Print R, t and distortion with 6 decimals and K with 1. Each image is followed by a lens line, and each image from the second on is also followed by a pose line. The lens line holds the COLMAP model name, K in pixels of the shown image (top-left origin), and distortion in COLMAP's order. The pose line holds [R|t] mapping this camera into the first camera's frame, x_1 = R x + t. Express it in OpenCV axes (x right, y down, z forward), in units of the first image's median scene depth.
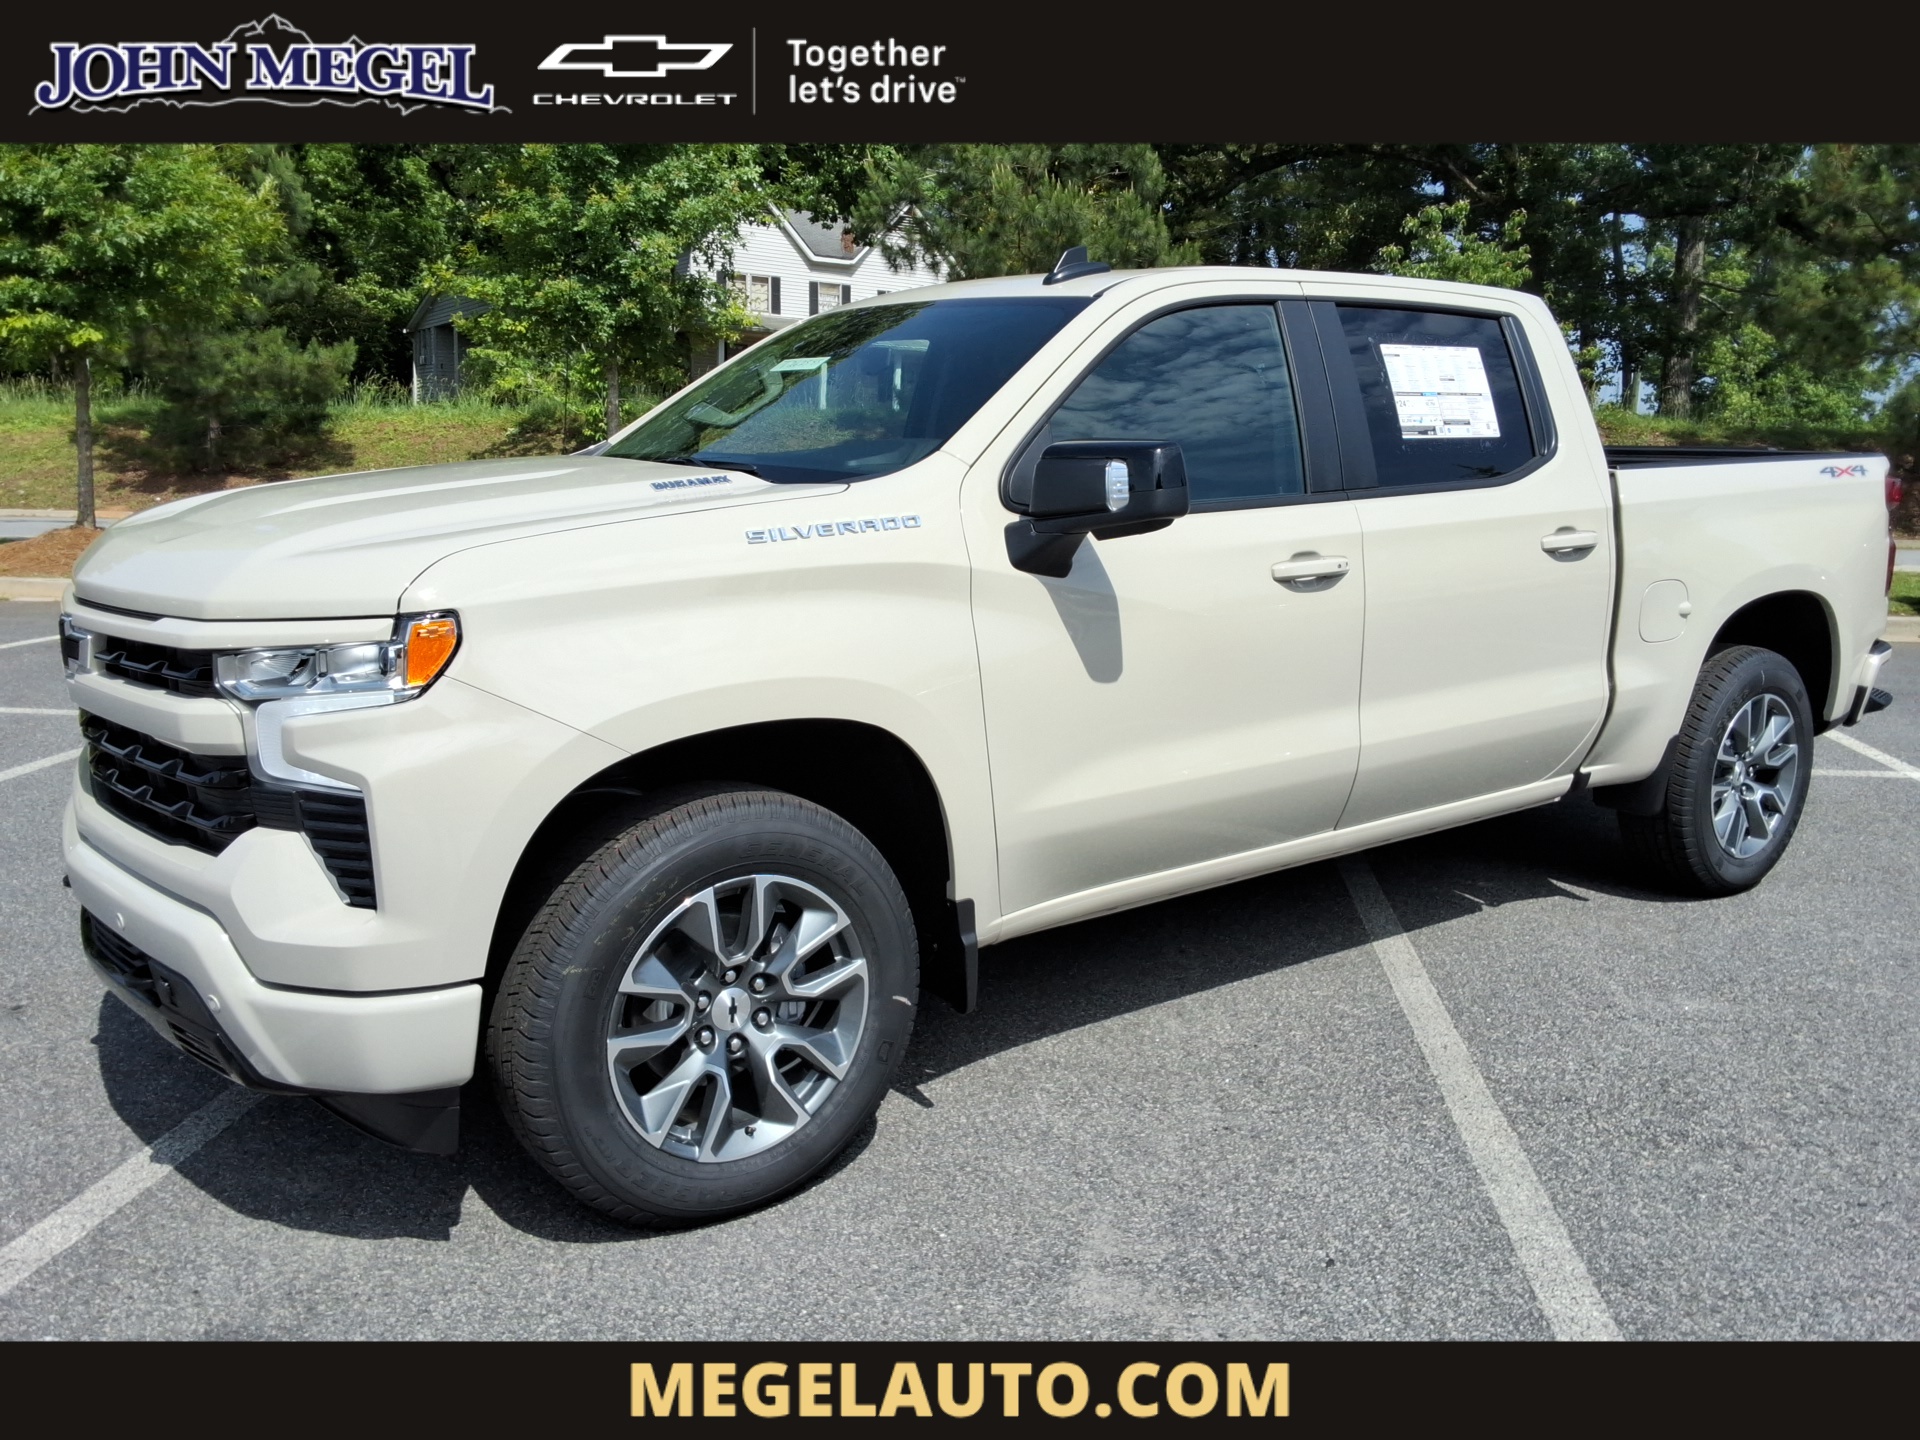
lens RADIAL K [[1538.5, 0, 957.0], [0, 1538.5, 715.8], [0, 0, 1]] dist [0.108405, -0.172315]
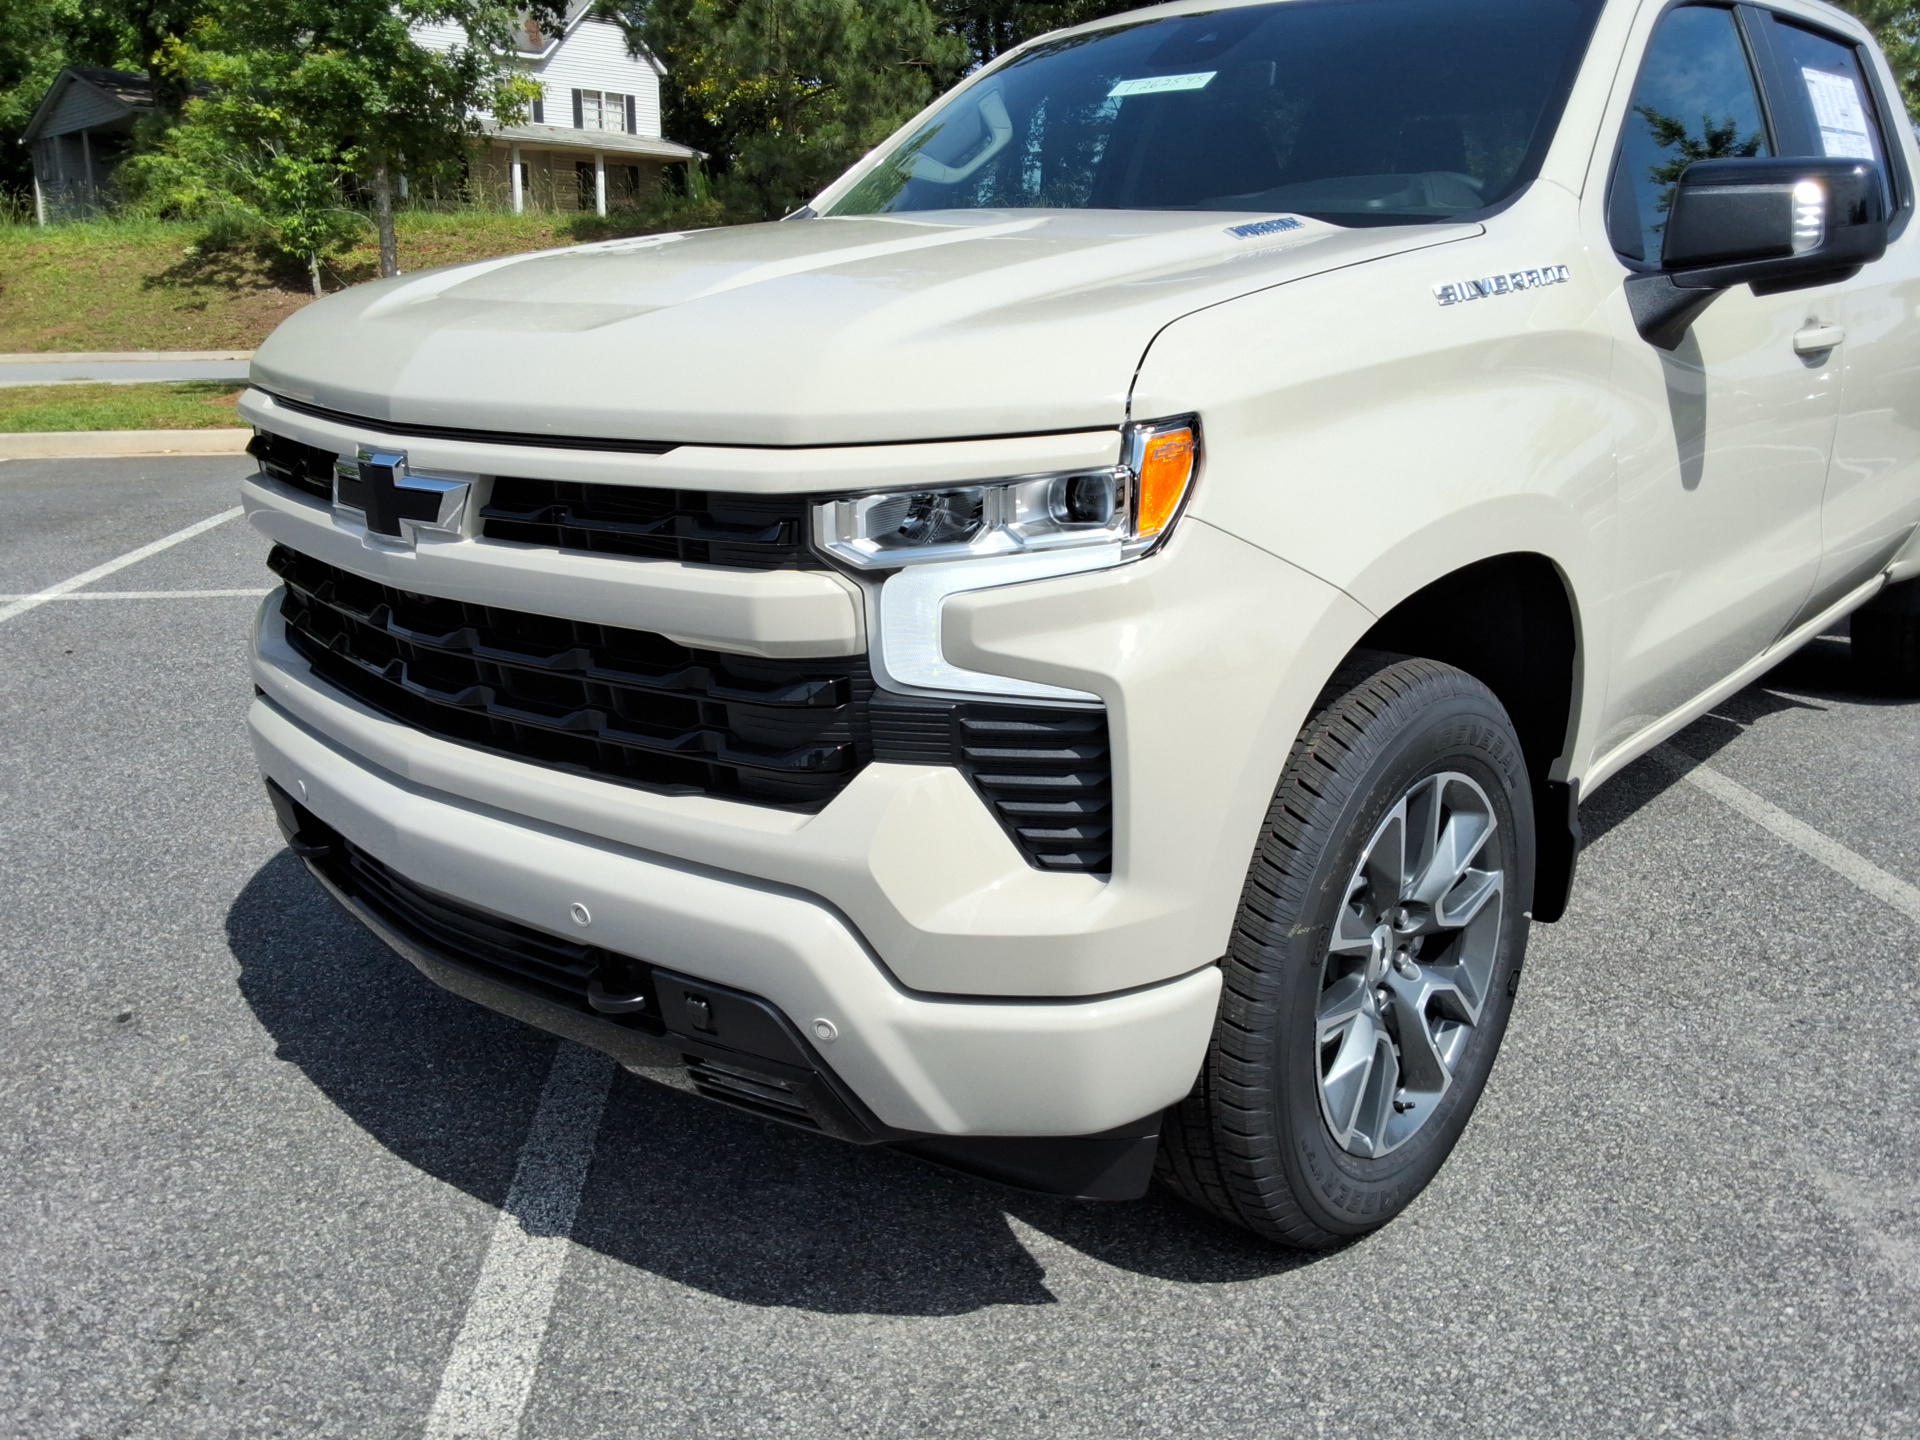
lens RADIAL K [[1538.5, 0, 958.9], [0, 1538.5, 720.0], [0, 0, 1]] dist [0.108405, -0.172315]
pose [[0.980093, -0.072159, 0.184959, -0.437443], [0.051009, 0.991860, 0.116667, -0.017009], [-0.191872, -0.104910, 0.975797, 0.298828]]
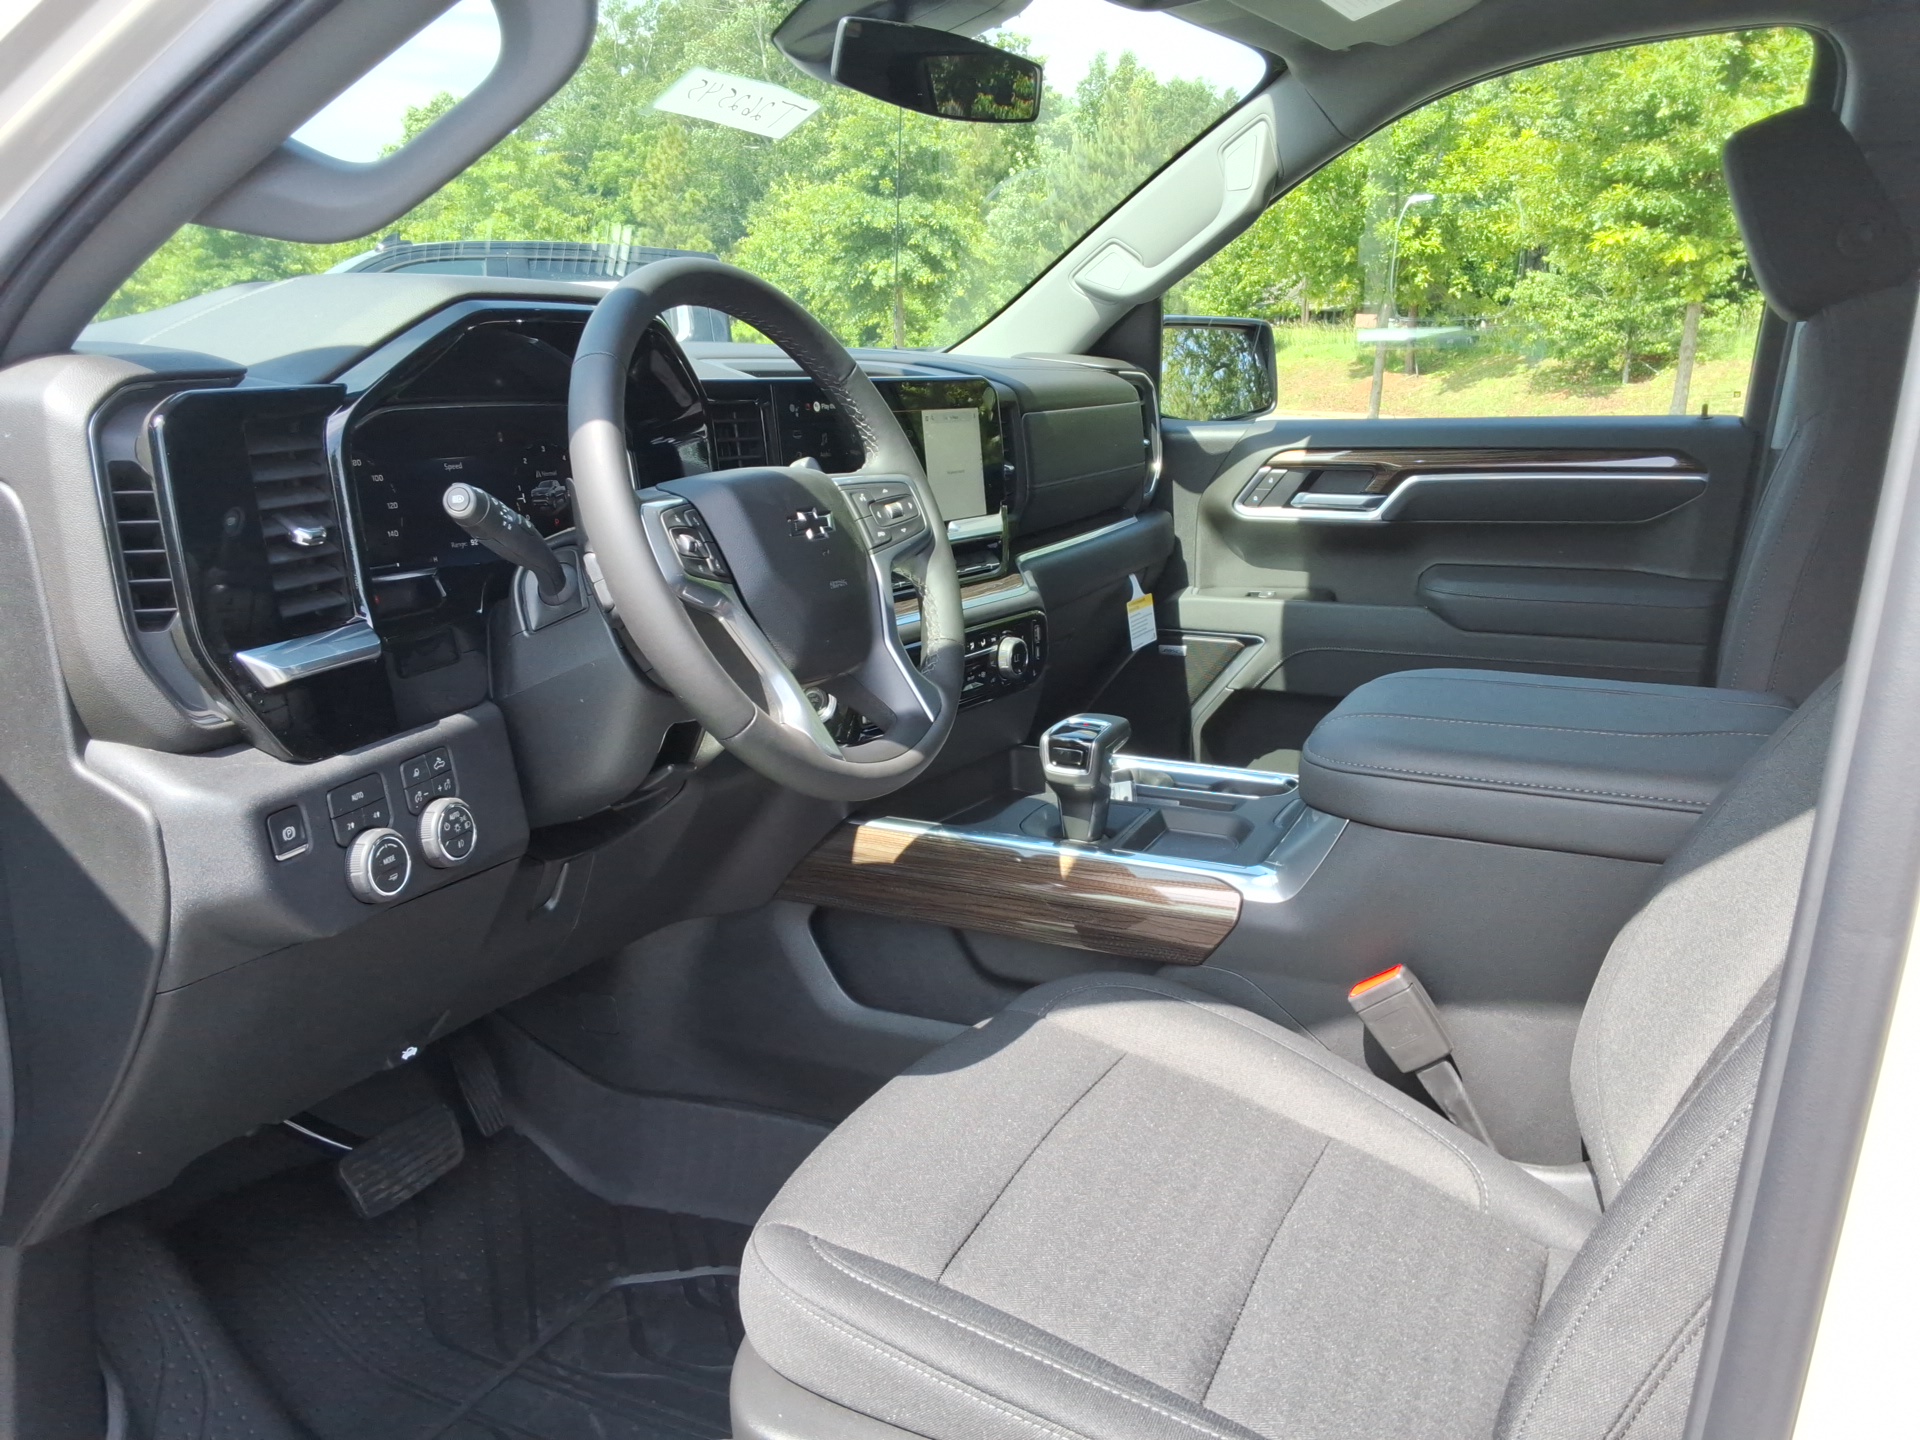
lens RADIAL K [[1538.5, 0, 971.5], [0, 1538.5, 681.0], [0, 0, 1]] dist [0.108405, -0.172315]
pose [[0.467719, 0.179187, -0.865523, 0.352522], [-0.165810, 0.979638, 0.113209, -0.163386], [0.868185, 0.090562, 0.487907, 1.049433]]
